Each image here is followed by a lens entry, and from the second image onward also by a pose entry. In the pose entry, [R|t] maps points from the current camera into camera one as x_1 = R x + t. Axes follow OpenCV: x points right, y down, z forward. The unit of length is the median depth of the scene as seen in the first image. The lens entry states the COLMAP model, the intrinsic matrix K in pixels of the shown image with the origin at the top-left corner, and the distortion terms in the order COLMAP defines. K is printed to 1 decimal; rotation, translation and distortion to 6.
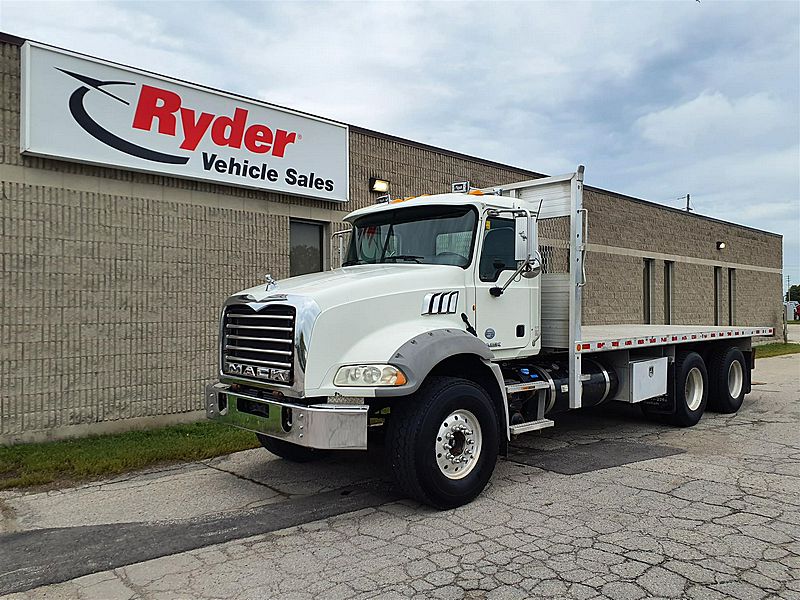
lens RADIAL K [[639.2, 0, 402.5], [0, 639.2, 296.7], [0, 0, 1]] dist [0.041302, -0.036286]
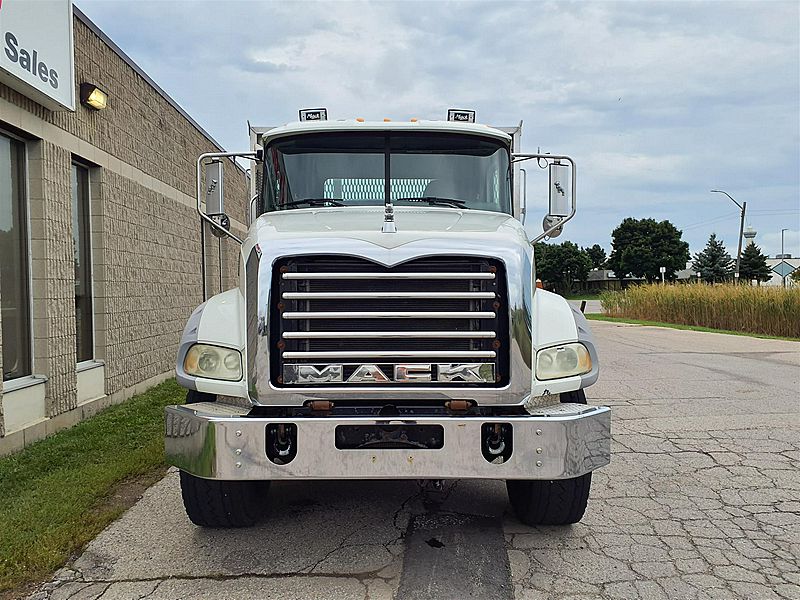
lens RADIAL K [[639.2, 0, 400.0], [0, 639.2, 305.1], [0, 0, 1]] dist [0.041302, -0.036286]
pose [[0.672703, -0.020722, 0.739622, -0.643514], [-0.001935, 0.999555, 0.029765, 0.040455], [-0.739910, -0.021454, 0.672364, 0.619769]]
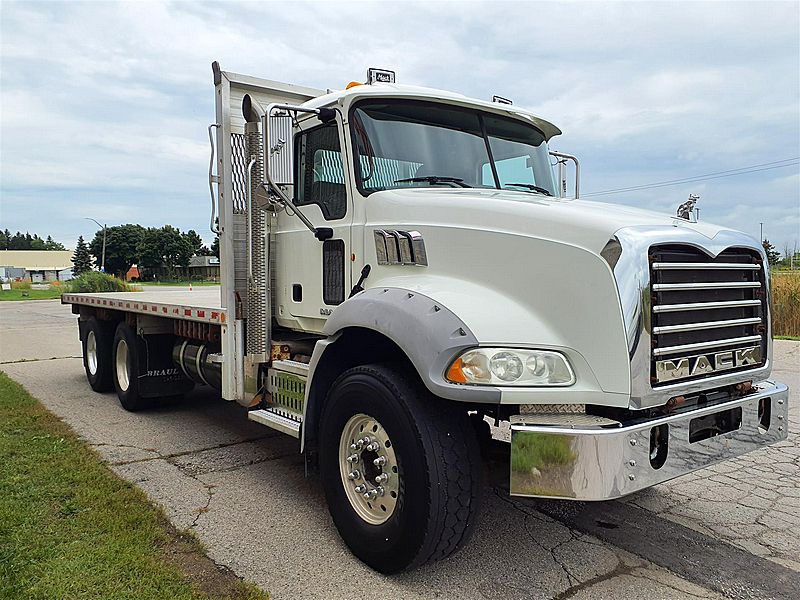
lens RADIAL K [[639.2, 0, 392.2], [0, 639.2, 311.4], [0, 0, 1]] dist [0.041302, -0.036286]
pose [[0.113260, -0.060494, 0.991722, -0.840072], [0.000642, 0.998149, 0.060813, 0.036211], [-0.993565, -0.006251, 0.113089, 1.229745]]
